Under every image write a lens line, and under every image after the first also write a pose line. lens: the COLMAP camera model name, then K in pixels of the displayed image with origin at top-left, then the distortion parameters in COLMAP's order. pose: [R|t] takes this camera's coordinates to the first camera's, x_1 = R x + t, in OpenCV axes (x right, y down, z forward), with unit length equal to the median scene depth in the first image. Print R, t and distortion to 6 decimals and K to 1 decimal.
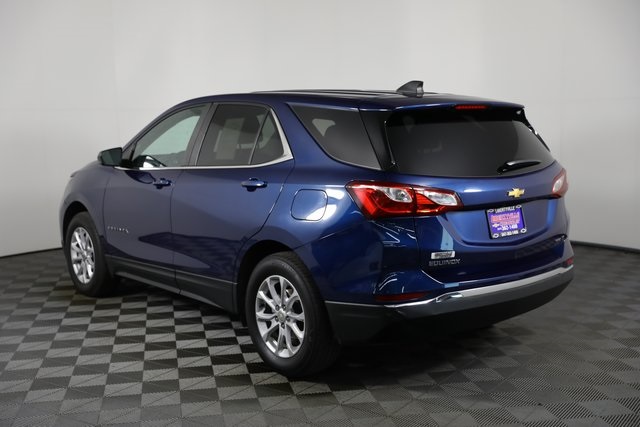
lens RADIAL K [[819.9, 0, 320.1], [0, 819.9, 212.6], [0, 0, 1]] dist [0.027671, 0.000000]
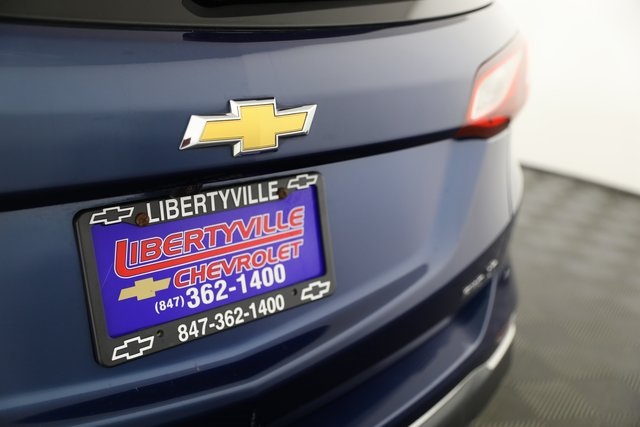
lens RADIAL K [[721.8, 0, 319.4], [0, 721.8, 213.6], [0, 0, 1]] dist [0.012256, 0.000000]
pose [[0.998273, 0.045517, 0.037133, 0.242409], [-0.050942, 0.985569, 0.161429, -0.030701], [-0.029249, -0.163042, 0.986185, 0.816759]]
